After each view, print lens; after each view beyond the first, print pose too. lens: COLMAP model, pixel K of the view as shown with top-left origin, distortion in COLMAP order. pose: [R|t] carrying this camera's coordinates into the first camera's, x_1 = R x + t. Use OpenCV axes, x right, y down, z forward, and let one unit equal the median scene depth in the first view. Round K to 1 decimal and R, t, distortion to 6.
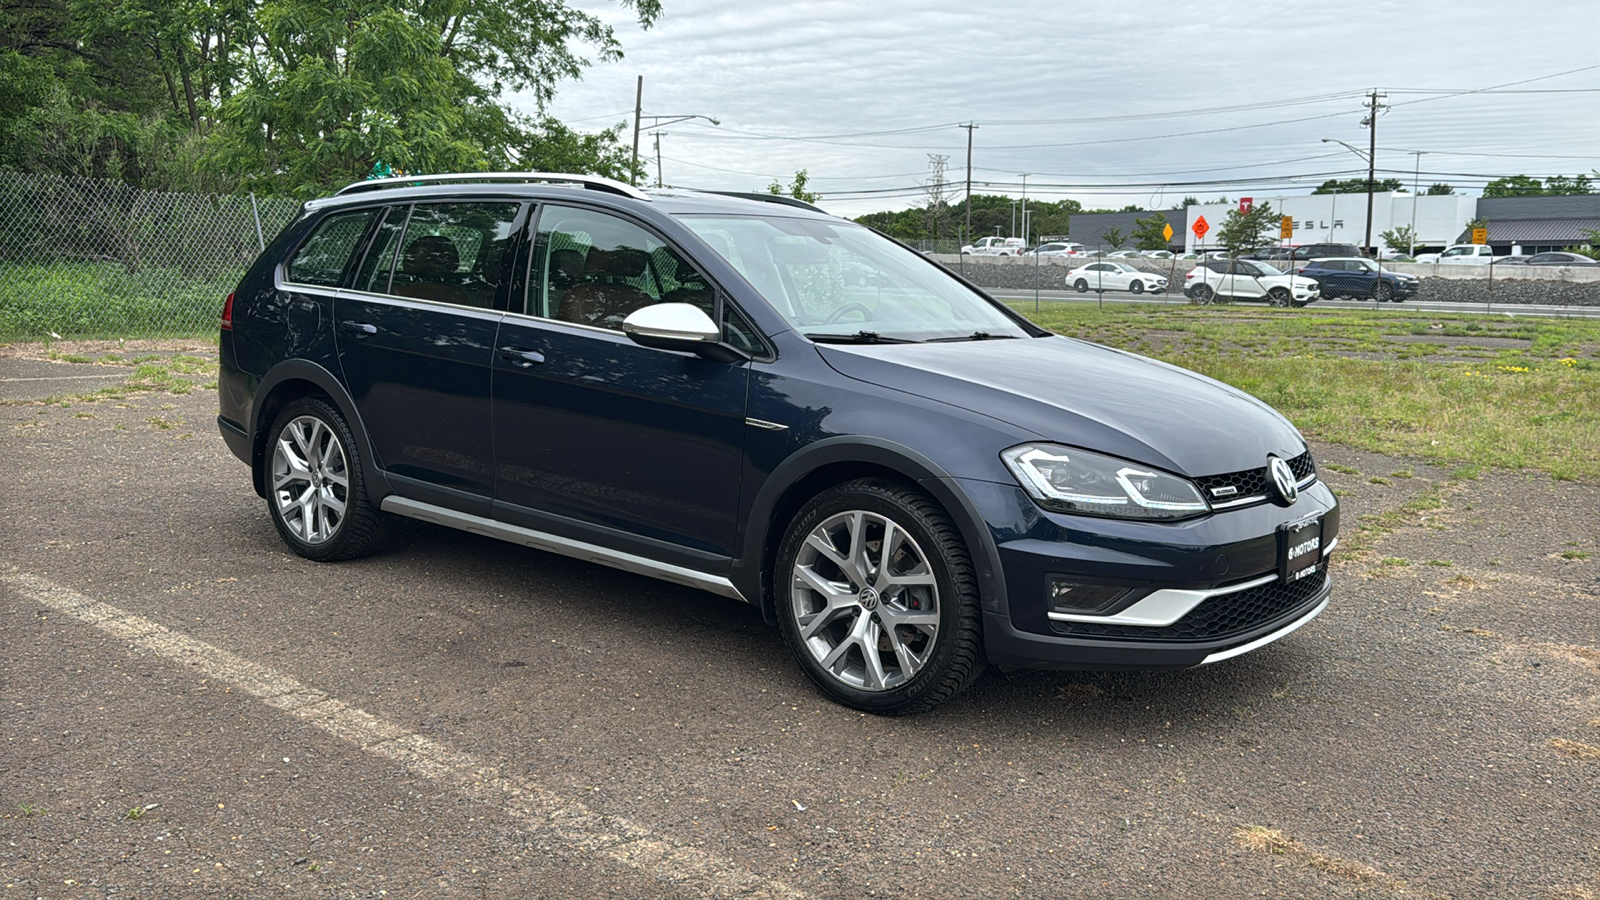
lens RADIAL K [[1360.8, 0, 800.0], [0, 1360.8, 450.0], [0, 0, 1]] dist [0.146542, -0.247978]
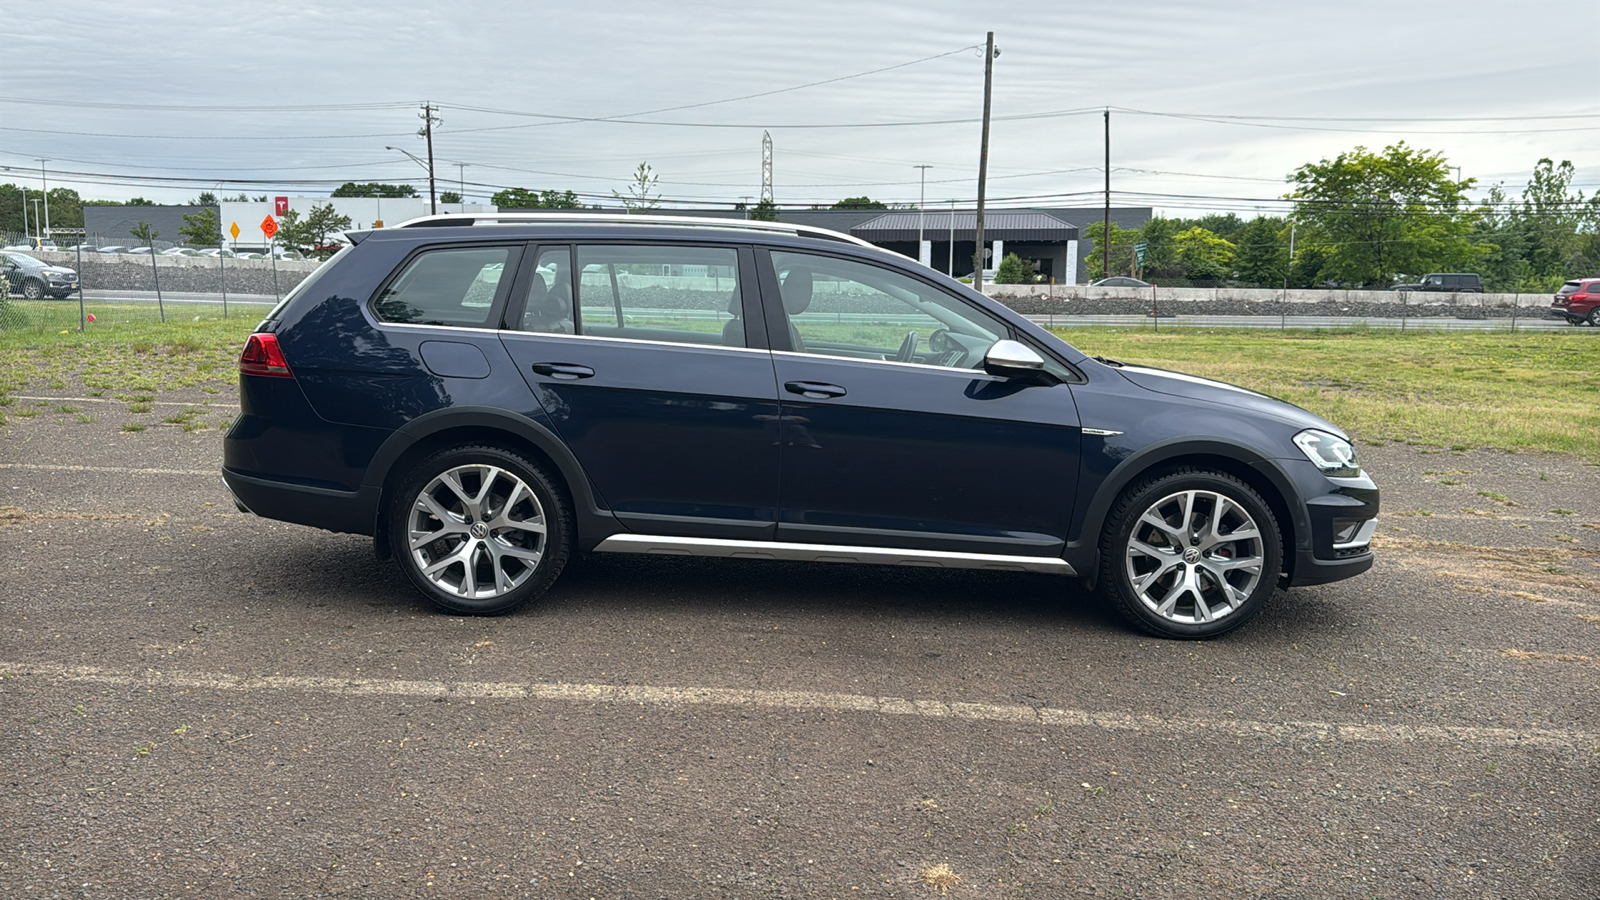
lens RADIAL K [[1360.3, 0, 793.0], [0, 1360.3, 454.4], [0, 0, 1]] dist [0.189774, -0.383448]
pose [[0.782309, -0.078907, 0.617873, -0.147575], [0.077181, 0.996579, 0.029550, -0.008179], [-0.618091, 0.024571, 0.785723, 0.024356]]
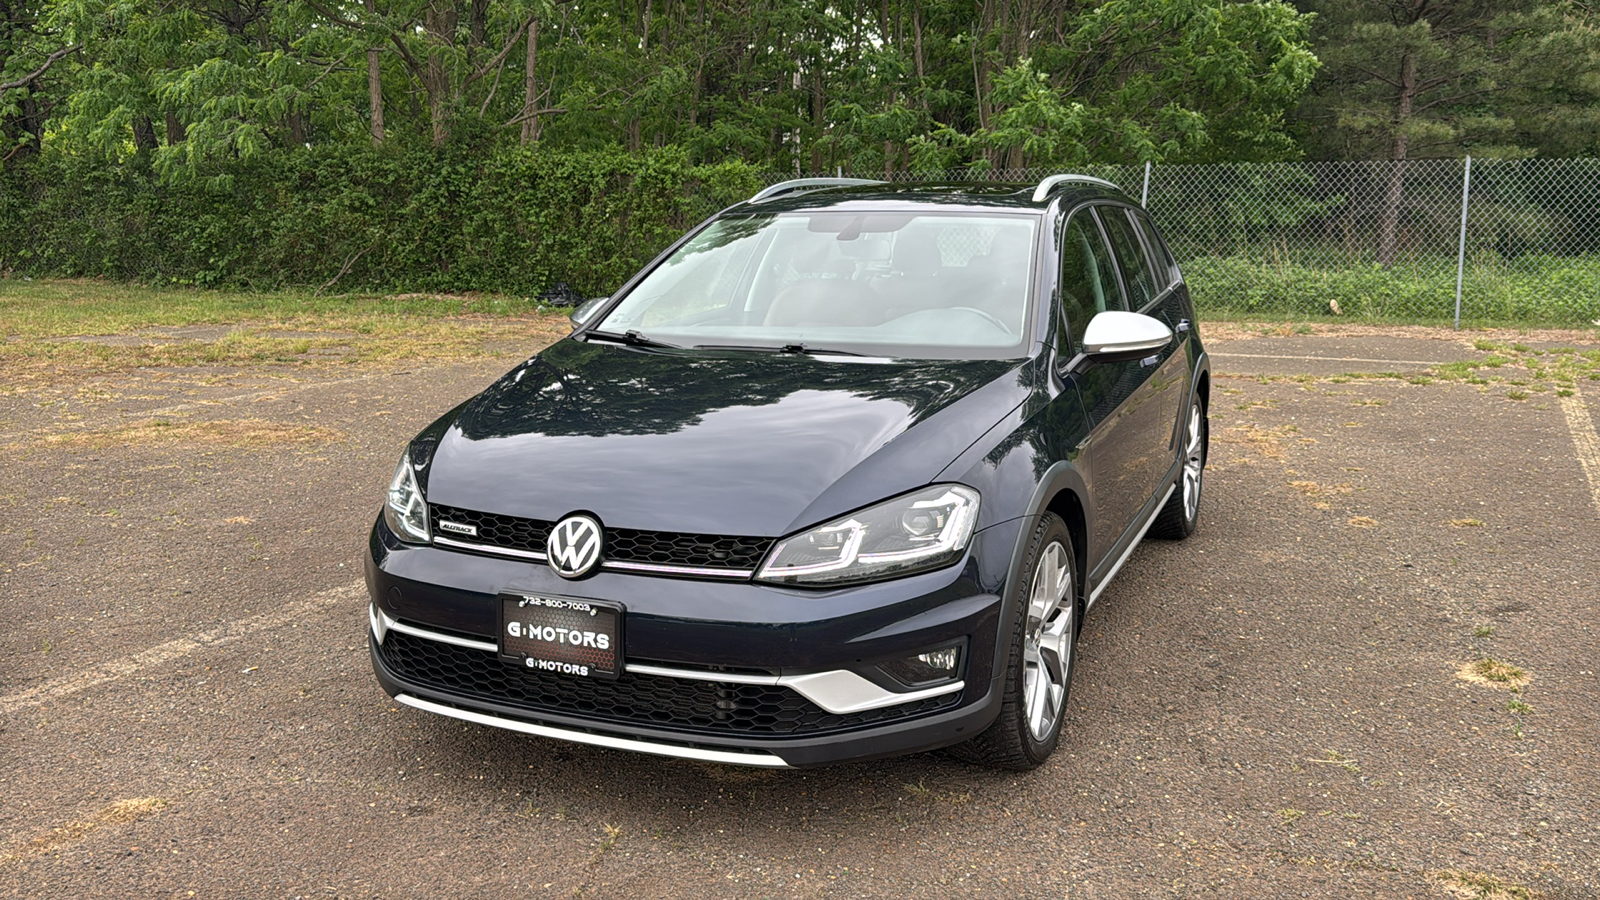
lens RADIAL K [[1360.3, 0, 793.0], [0, 1360.3, 454.4], [0, 0, 1]] dist [0.189774, -0.383448]
pose [[0.235924, 0.135587, -0.962266, 0.158452], [-0.122112, 0.986506, 0.109064, -0.018291], [0.964069, 0.091773, 0.249297, 0.130505]]
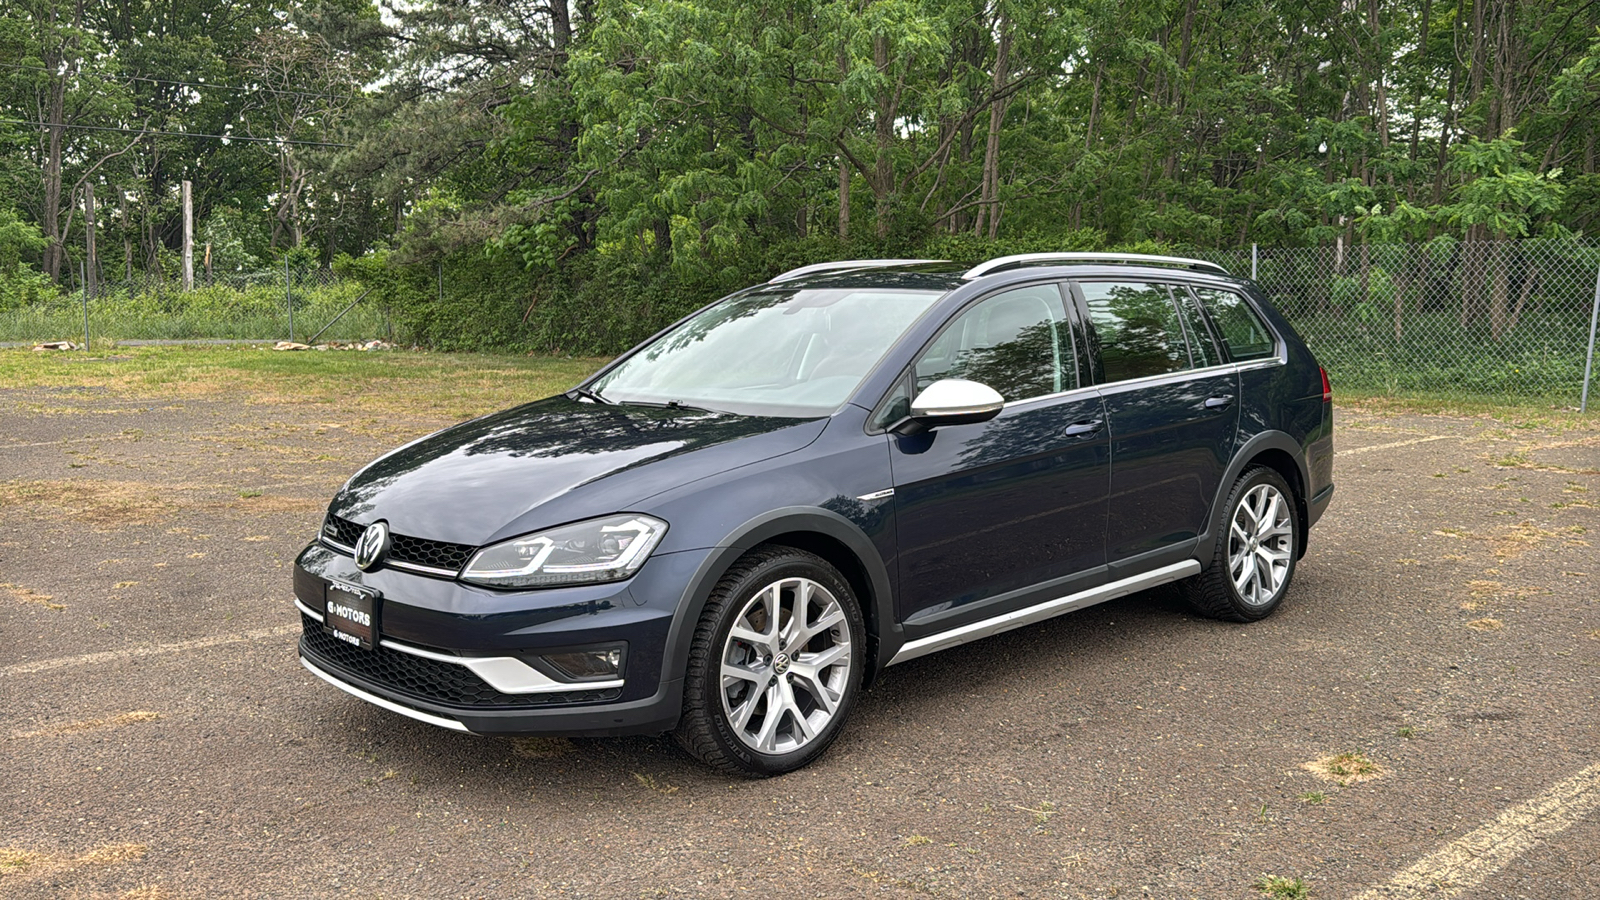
lens RADIAL K [[1360.3, 0, 793.0], [0, 1360.3, 454.4], [0, 0, 1]] dist [0.189774, -0.383448]
pose [[-0.167668, 0.078281, -0.982731, 0.181729], [-0.130173, 0.986356, 0.100779, -0.026298], [0.977212, 0.144823, -0.155190, 0.205155]]
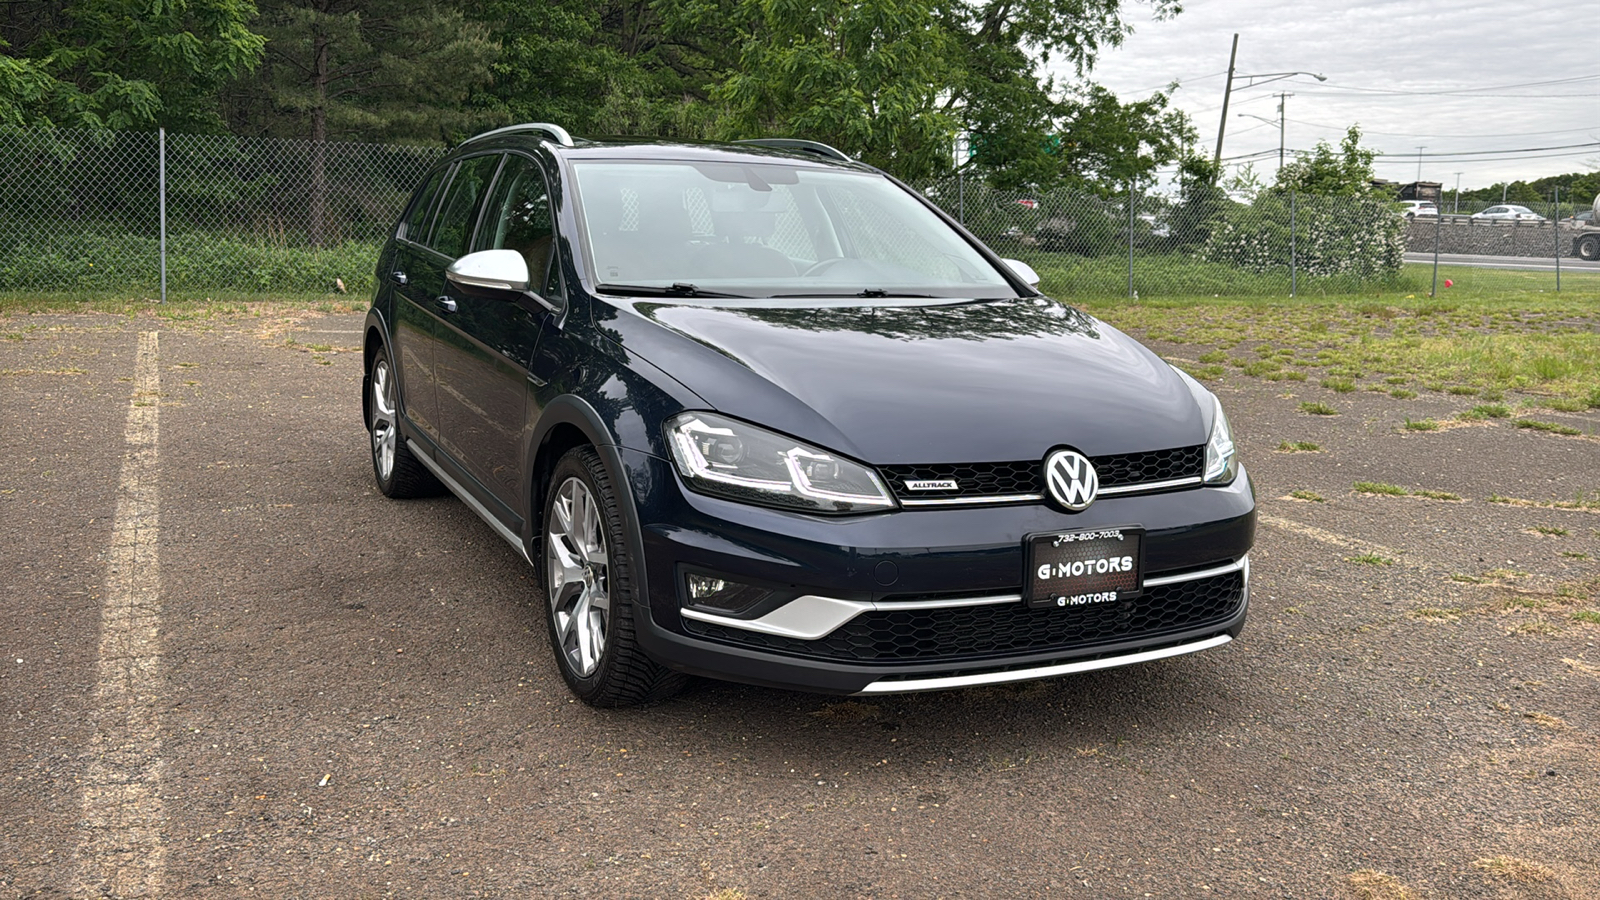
lens RADIAL K [[1360.8, 0, 800.0], [0, 1360.8, 450.0], [0, 0, 1]] dist [0.146542, -0.247978]
pose [[0.901063, 0.063847, -0.428964, 0.077056], [-0.056369, 0.997955, 0.030129, -0.001392], [0.430010, -0.002968, 0.902819, 0.032355]]
